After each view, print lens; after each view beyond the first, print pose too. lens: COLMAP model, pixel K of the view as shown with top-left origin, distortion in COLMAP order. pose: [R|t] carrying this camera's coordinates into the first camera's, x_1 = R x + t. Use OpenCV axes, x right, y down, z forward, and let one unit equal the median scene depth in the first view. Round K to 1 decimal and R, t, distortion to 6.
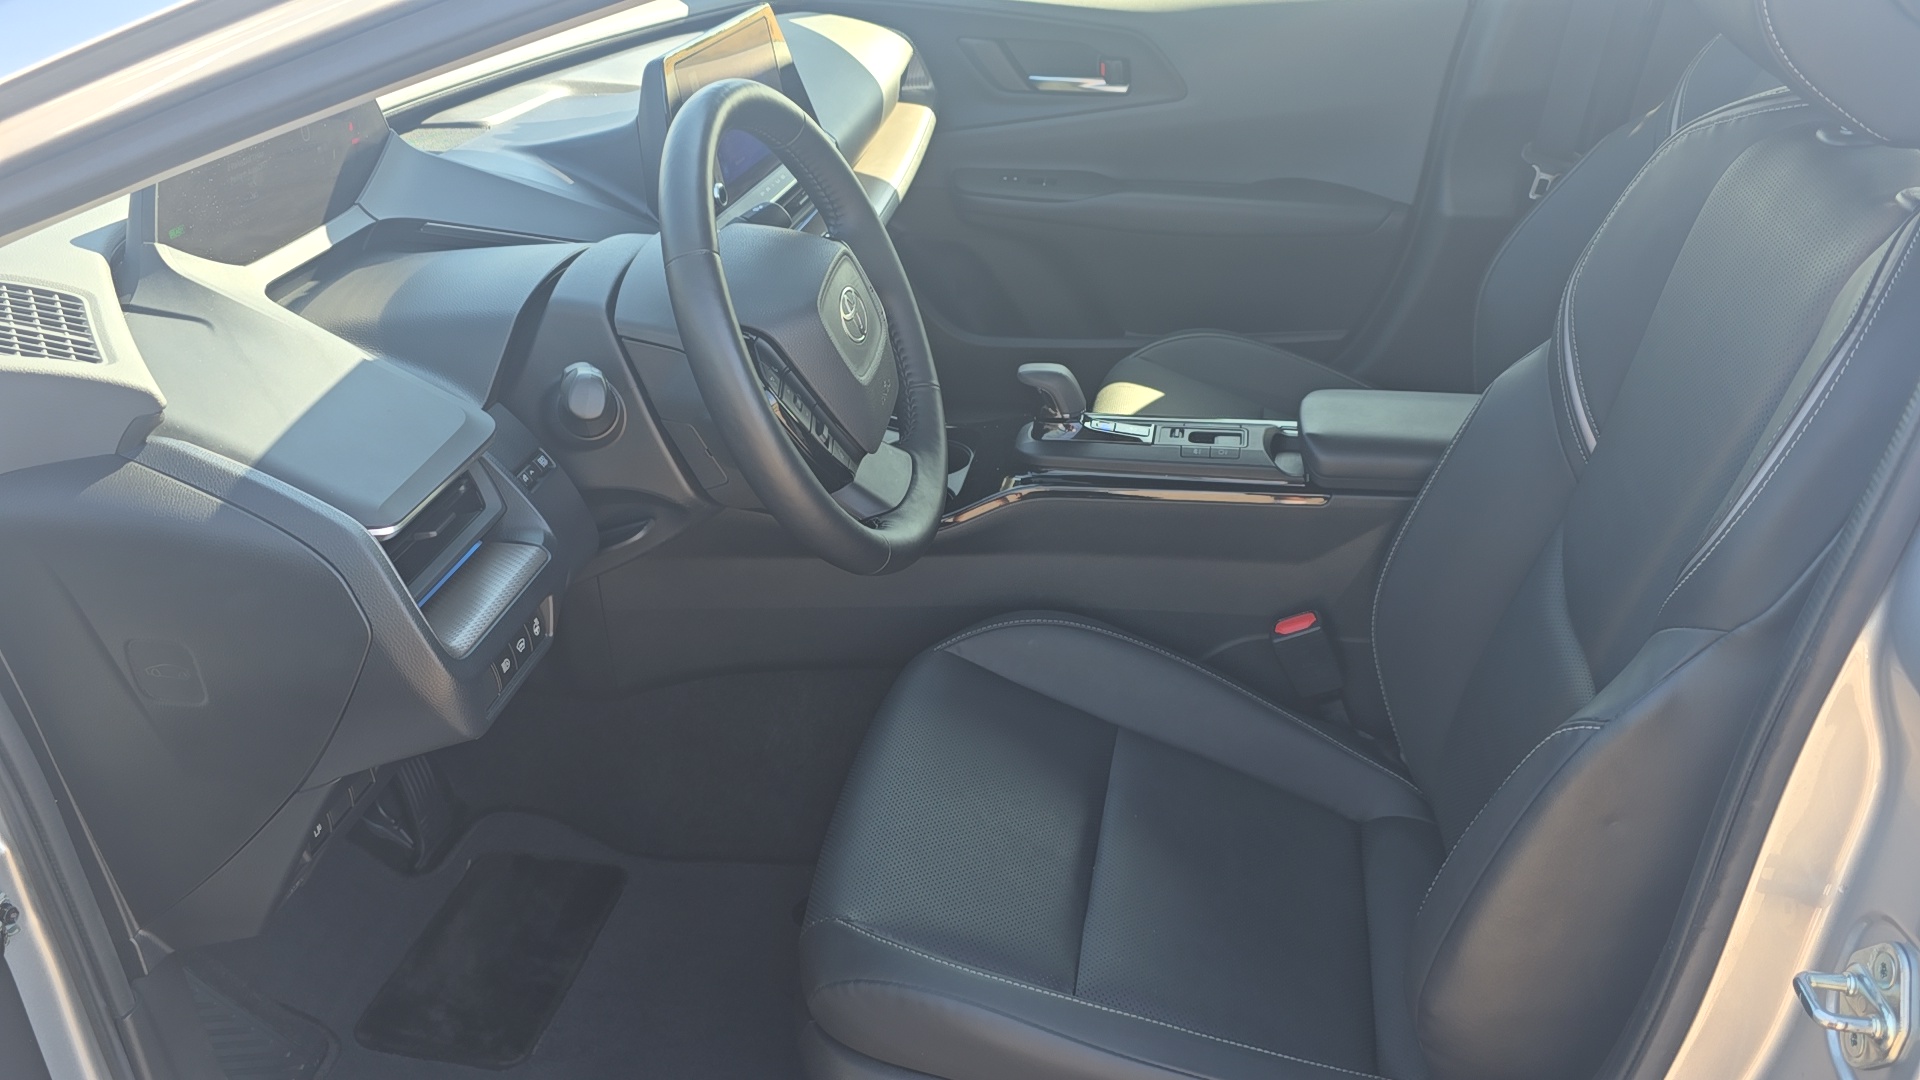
lens RADIAL K [[1578.3, 0, 951.2], [0, 1578.3, 538.5], [0, 0, 1]] dist [-0.010092, 0.017166]
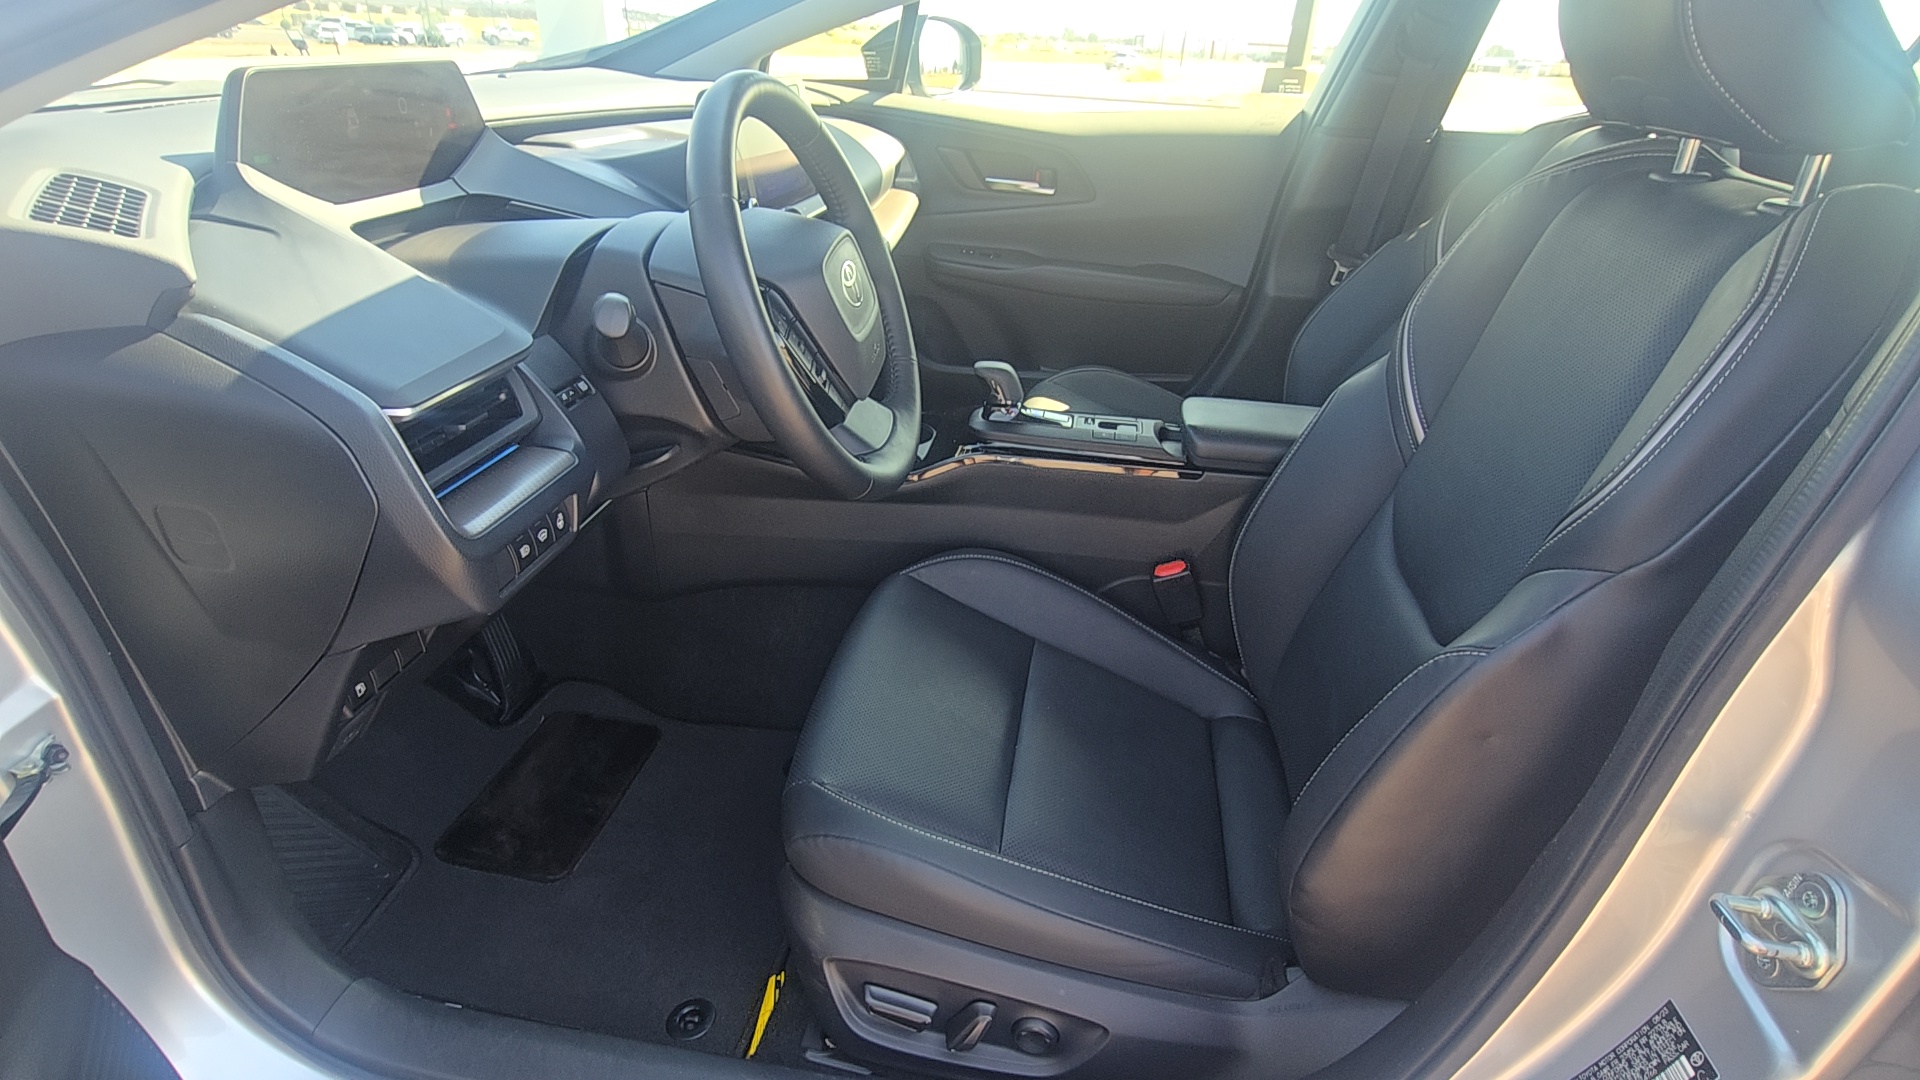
lens RADIAL K [[744.9, 0, 912.1], [0, 744.9, 541.2], [0, 0, 1]] dist [0.001664, 0.000078]
pose [[0.998354, 0.052032, 0.024141, -0.019238], [-0.051366, 0.998303, -0.027441, 0.066955], [-0.025528, 0.026156, 0.999332, 0.421205]]
